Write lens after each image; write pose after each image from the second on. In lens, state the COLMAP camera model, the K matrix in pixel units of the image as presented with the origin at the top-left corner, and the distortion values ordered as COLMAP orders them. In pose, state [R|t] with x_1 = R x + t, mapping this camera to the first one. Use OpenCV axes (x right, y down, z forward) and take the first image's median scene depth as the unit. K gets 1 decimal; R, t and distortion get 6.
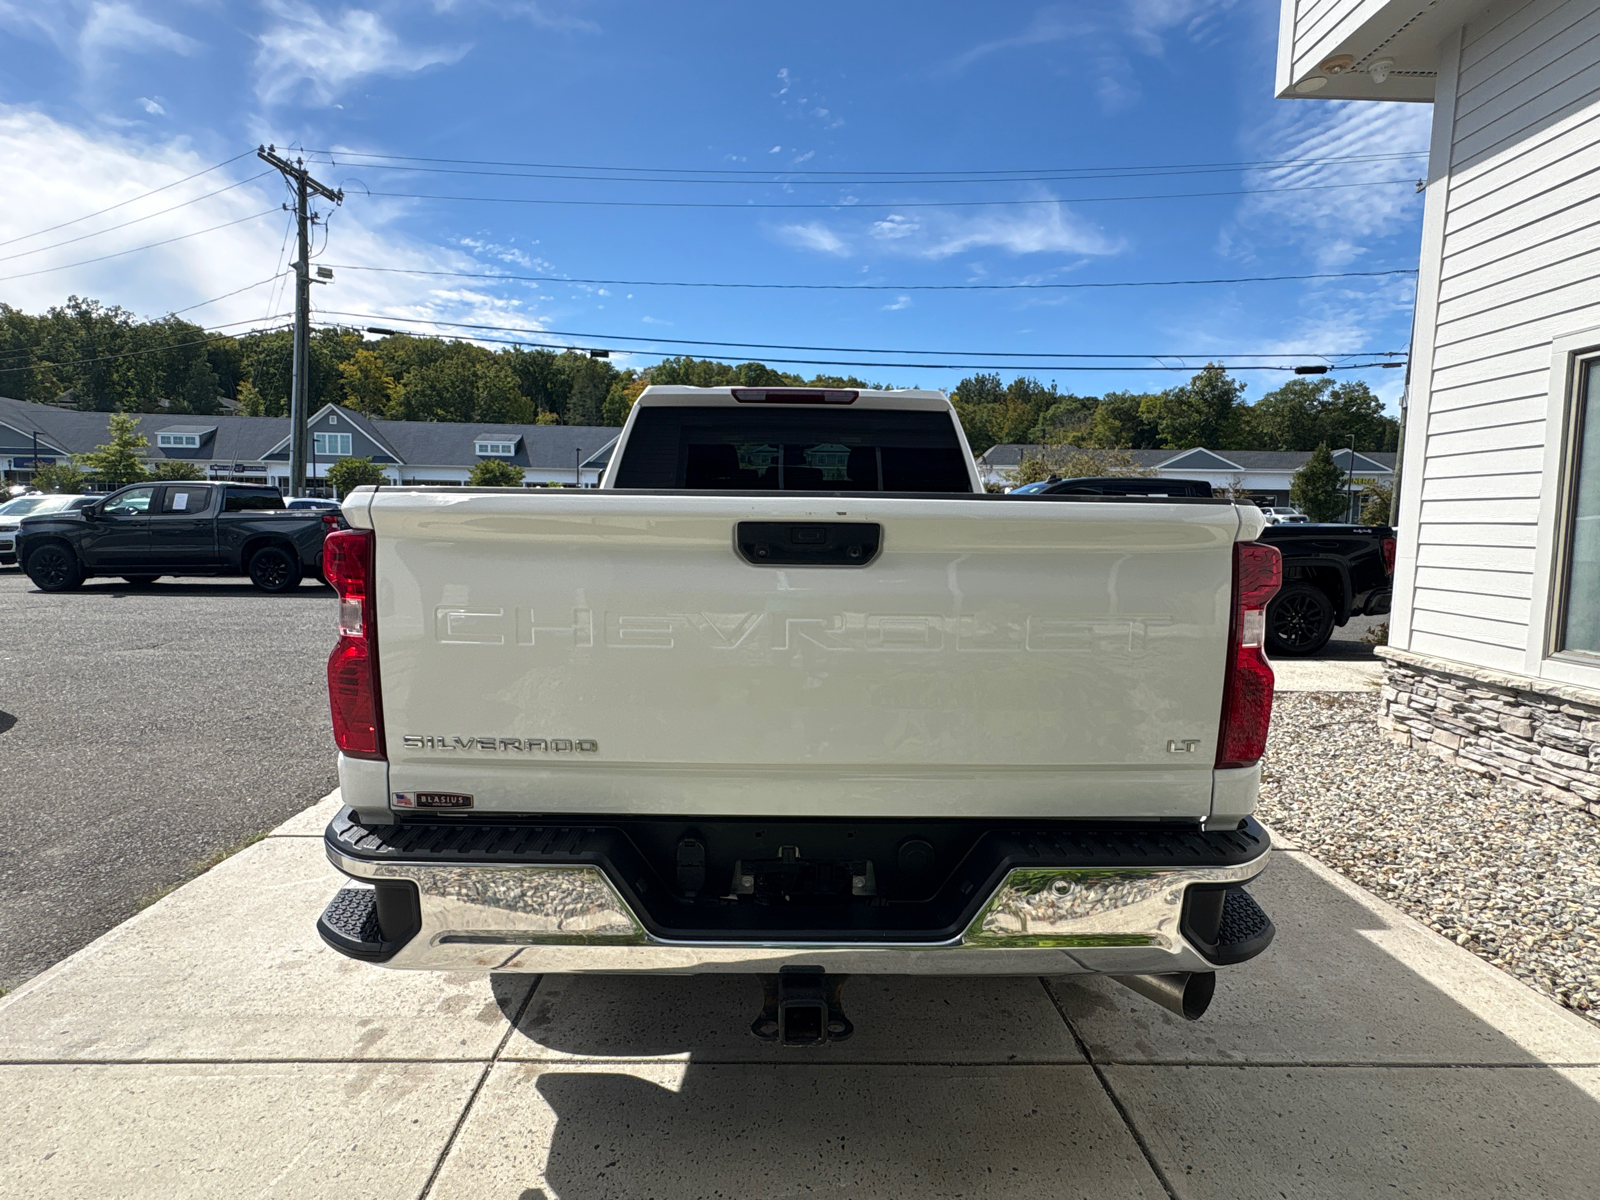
lens RADIAL K [[815.4, 0, 797.7], [0, 815.4, 585.8], [0, 0, 1]] dist [0.000815, -0.000414]
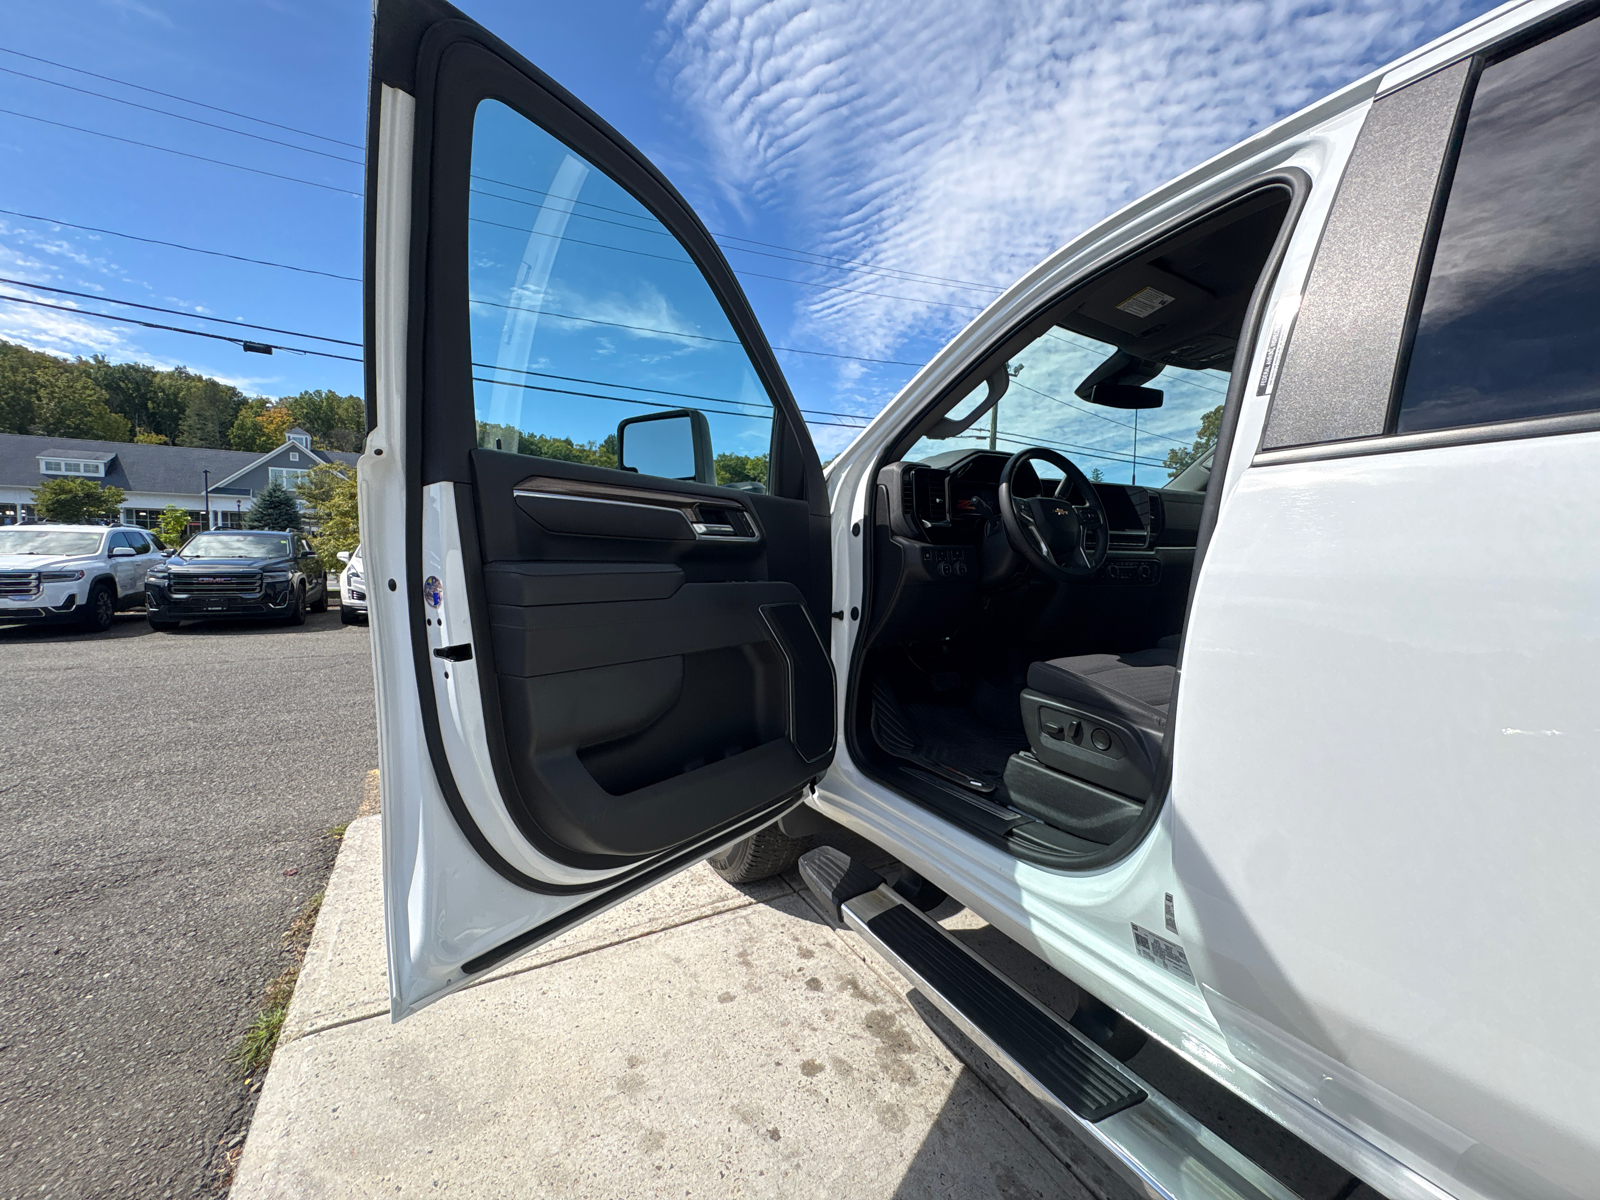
lens RADIAL K [[642.2, 0, 787.6], [0, 642.2, 615.7], [0, 0, 1]] dist [-0.002721, 0.000185]
pose [[0.886309, -0.050651, 0.460316, -0.353187], [0.040578, 0.998672, 0.031759, -0.058262], [-0.461313, -0.009470, 0.887187, 0.830634]]
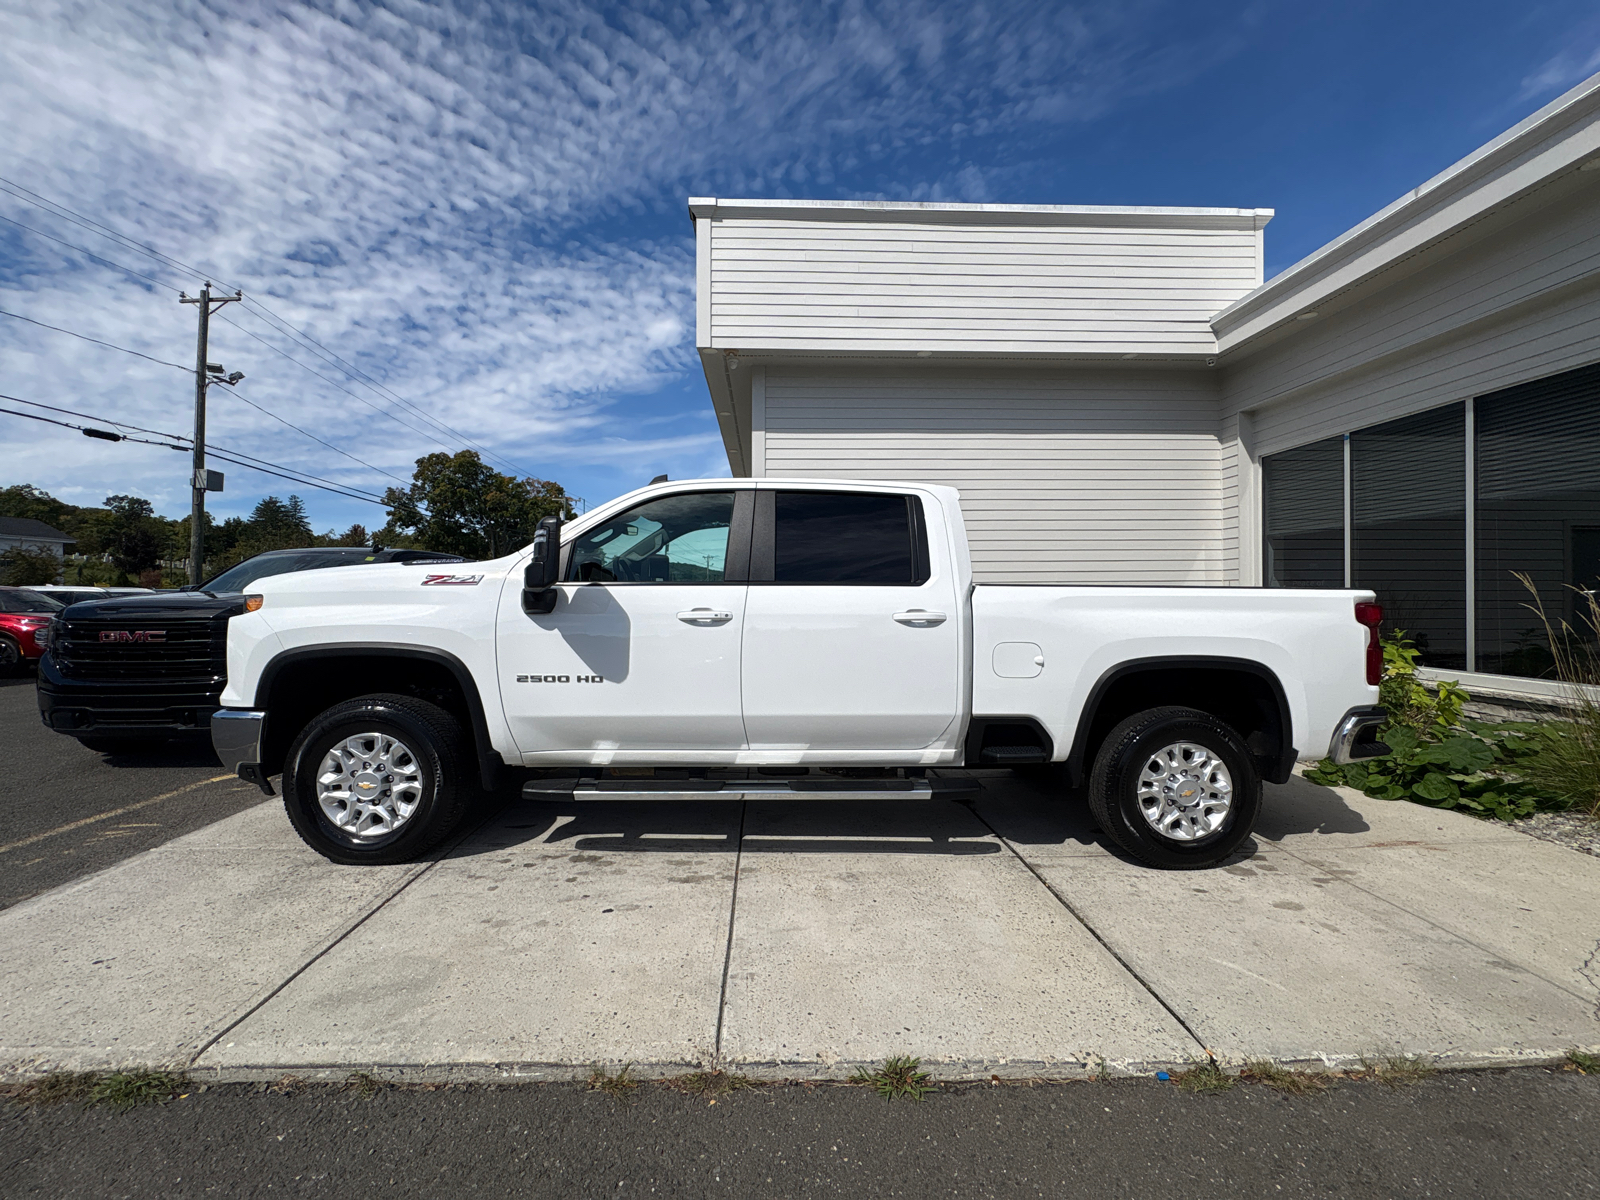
lens RADIAL K [[637.1, 0, 808.6], [0, 637.1, 603.0], [0, 0, 1]] dist [0.001311, 0.000037]
pose [[-0.036986, -0.022132, 0.999071, -0.777163], [0.073053, 0.997020, 0.024791, -0.082404], [-0.996642, 0.073902, -0.035259, 0.877941]]
